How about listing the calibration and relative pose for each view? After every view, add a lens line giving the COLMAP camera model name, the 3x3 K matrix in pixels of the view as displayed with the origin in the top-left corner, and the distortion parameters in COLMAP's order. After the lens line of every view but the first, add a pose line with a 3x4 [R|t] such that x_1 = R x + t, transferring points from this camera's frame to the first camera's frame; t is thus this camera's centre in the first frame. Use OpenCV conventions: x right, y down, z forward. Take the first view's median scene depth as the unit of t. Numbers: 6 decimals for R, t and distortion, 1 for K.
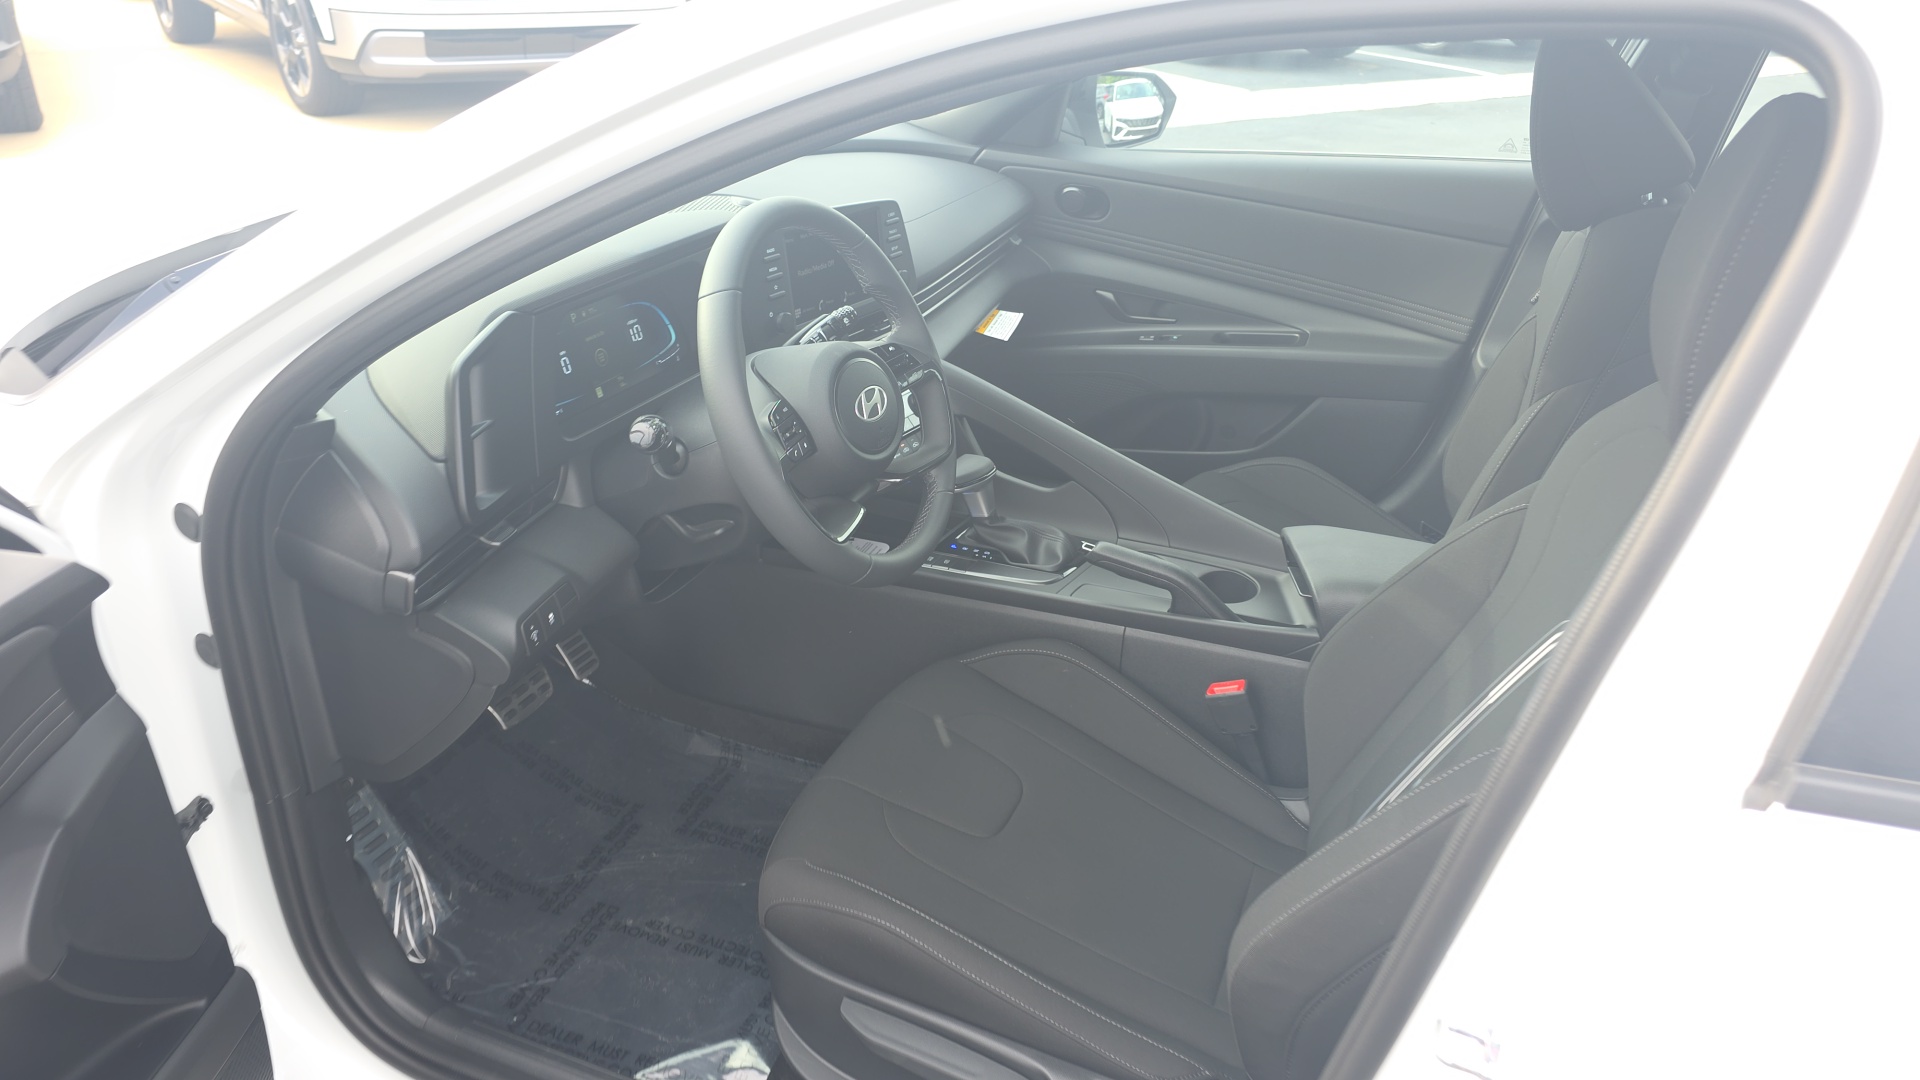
lens RADIAL K [[1278.1, 0, 960.0], [0, 1278.1, 540.0], [0, 0, 1]] dist [0.080883, -0.072860]
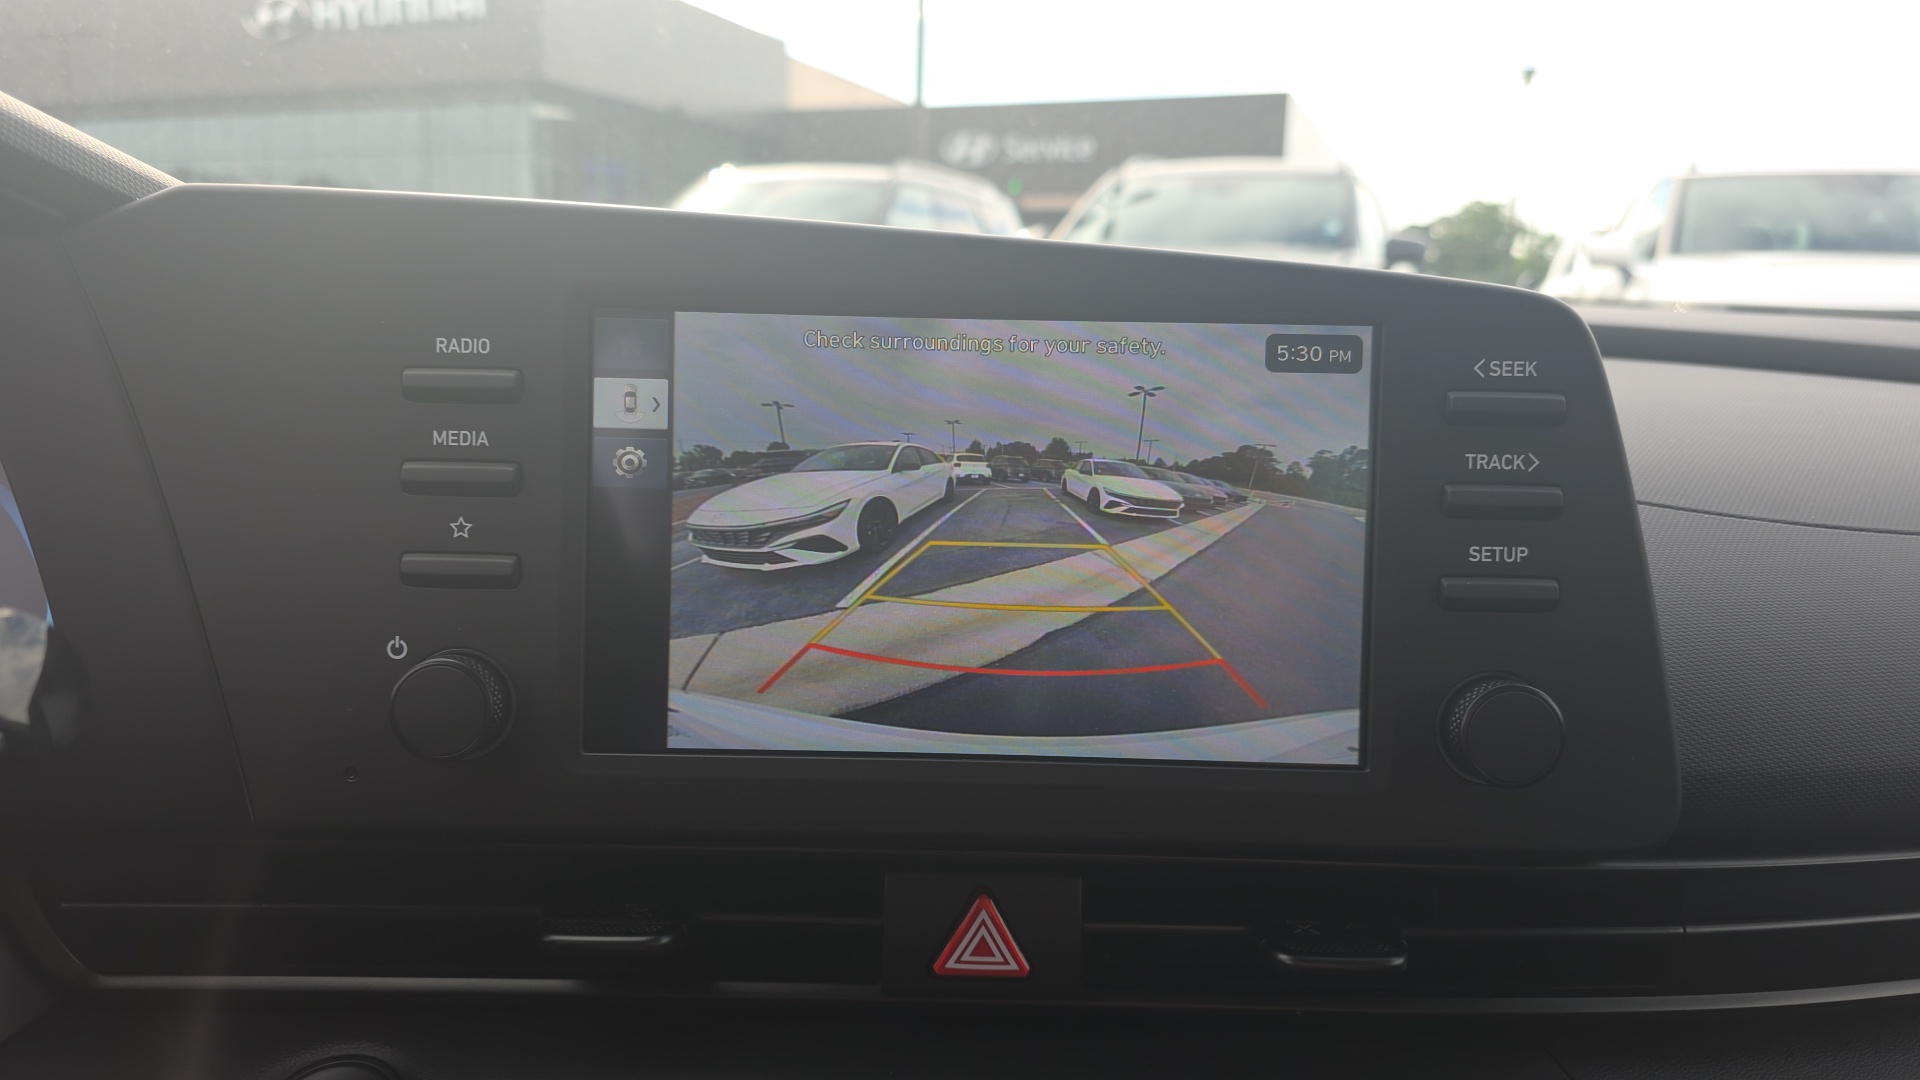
lens RADIAL K [[1334.8, 0, 958.7], [0, 1334.8, 530.9], [0, 0, 1]] dist [0.063929, -0.052584]
pose [[0.533529, 0.110109, -0.838584, 0.050780], [-0.387010, 0.913386, -0.126295, -0.139360], [0.752044, 0.391922, 0.529931, 0.660564]]
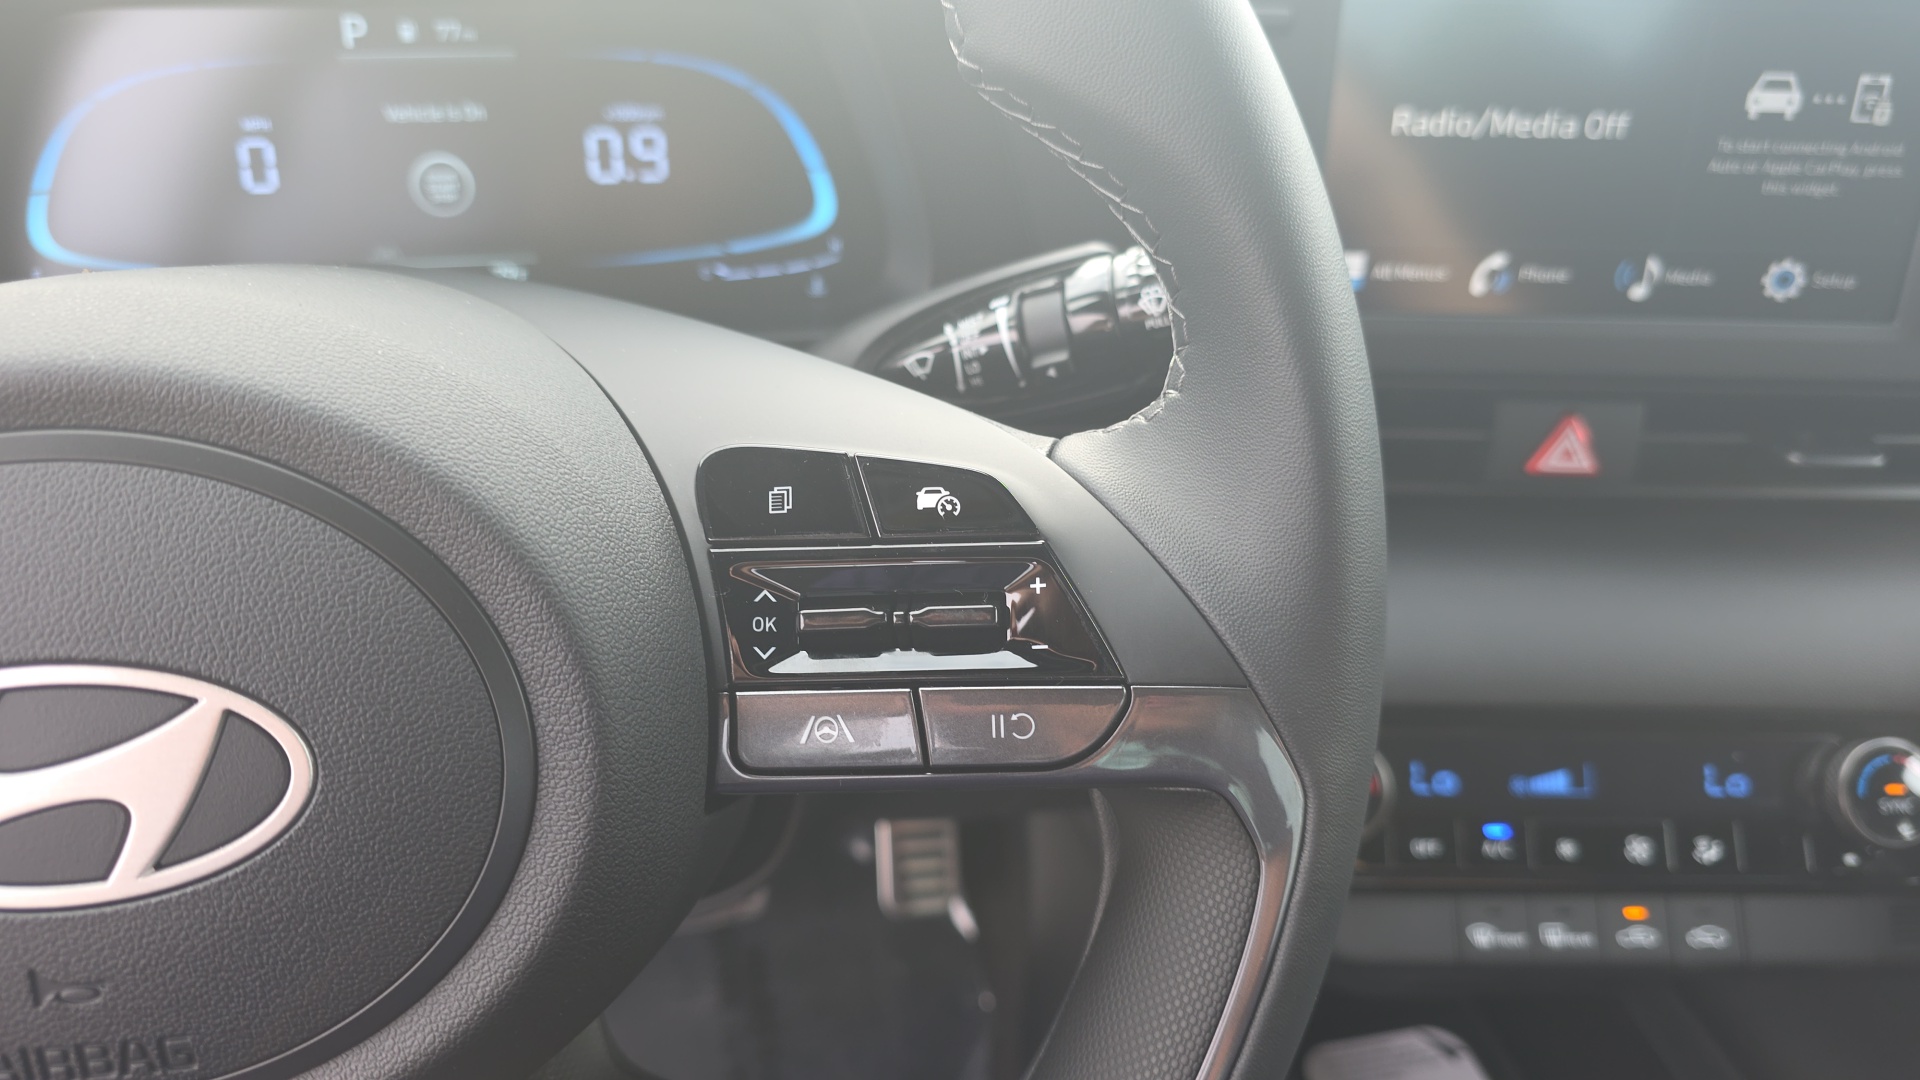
lens RADIAL K [[1363.5, 0, 964.8], [0, 1363.5, 529.7], [0, 0, 1]] dist [0.003820, -0.034303]
pose [[0.527705, 0.387231, -0.756029, 0.043736], [-0.380191, 0.903589, 0.197438, -0.111579], [0.759594, 0.183246, 0.624050, 0.561158]]
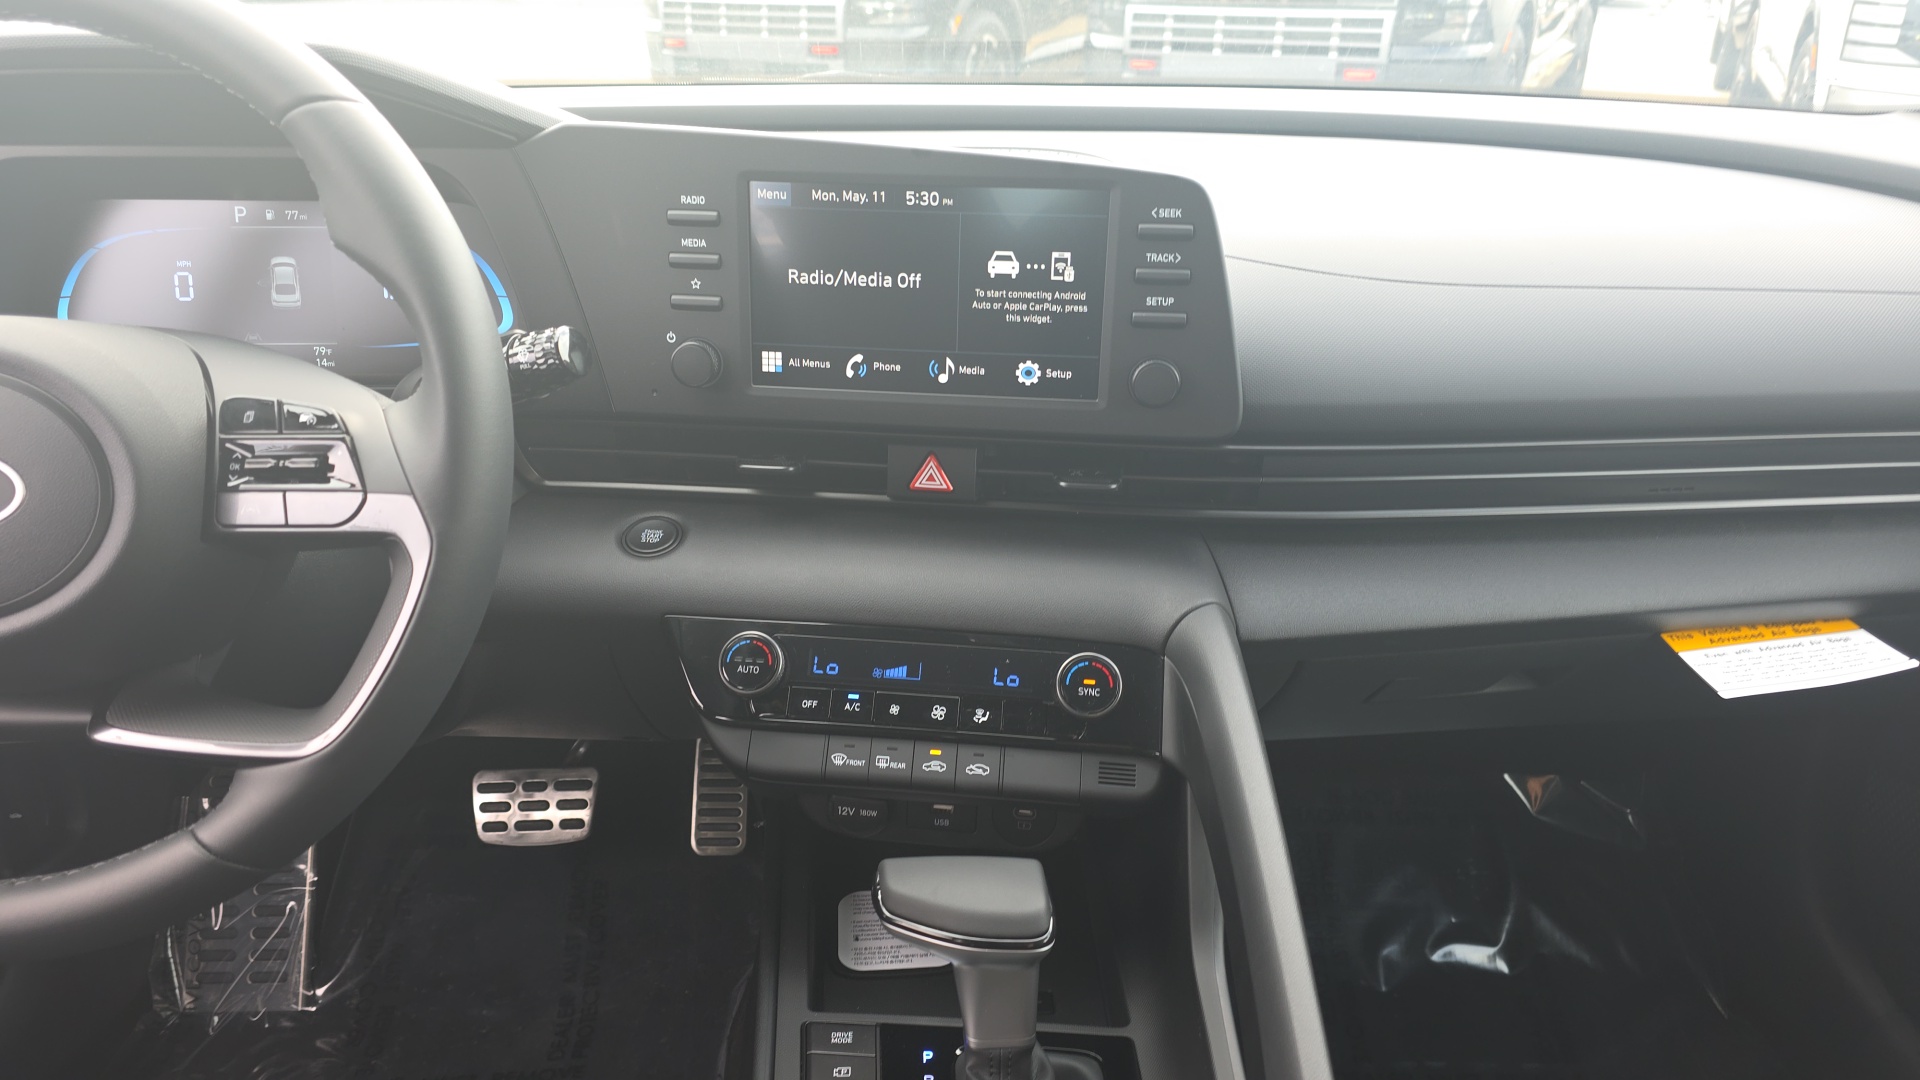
lens RADIAL K [[1290.3, 0, 947.7], [0, 1290.3, 558.7], [0, 0, 1]] dist [0.100996, -0.161244]
pose [[0.425782, 0.344233, -0.836788, 0.214703], [-0.401810, 0.900549, 0.166011, -0.154195], [0.810715, 0.265545, 0.521754, 0.599091]]
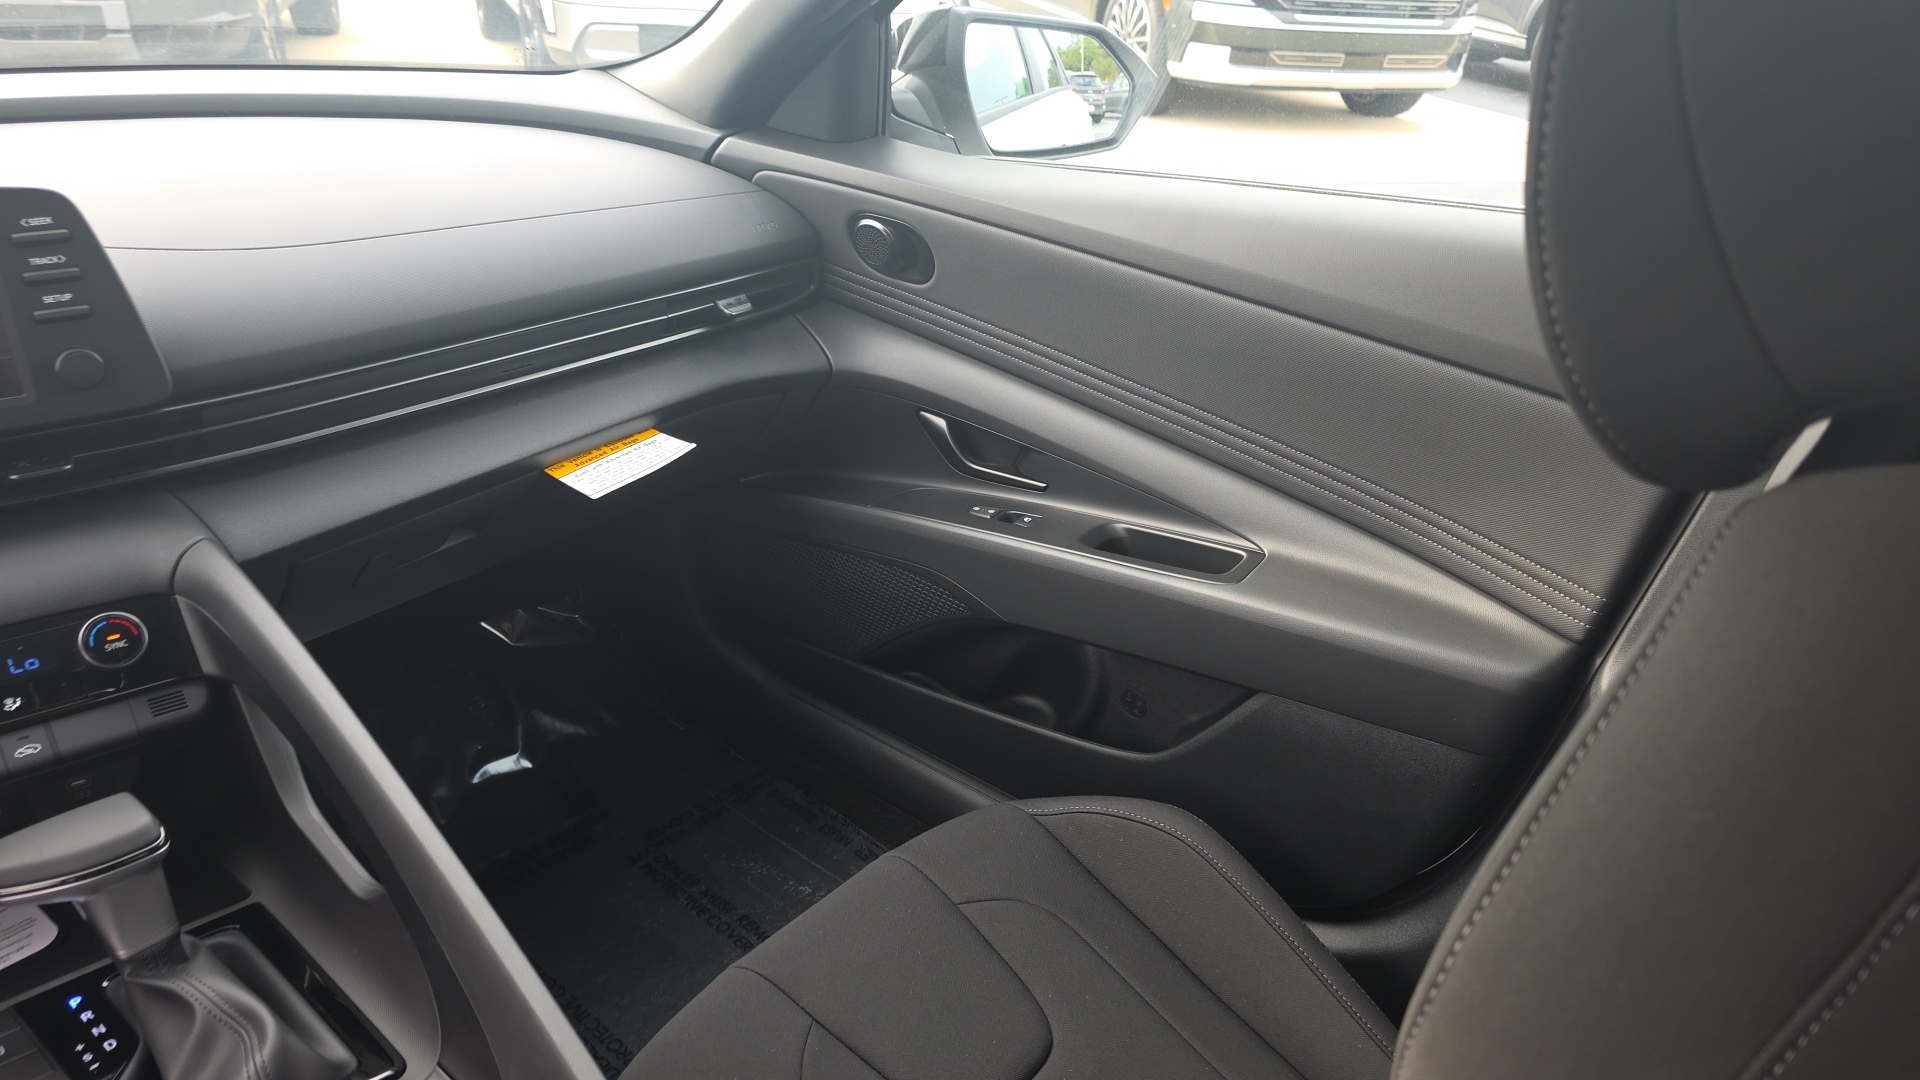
lens RADIAL K [[1282.8, 0, 951.7], [0, 1282.8, 552.6], [0, 0, 1]] dist [0.053972, -0.053643]
pose [[0.957641, 0.143232, -0.249816, 0.283426], [-0.148040, 0.988981, -0.000463, -0.146176], [0.246997, 0.037426, 0.968293, 0.509355]]
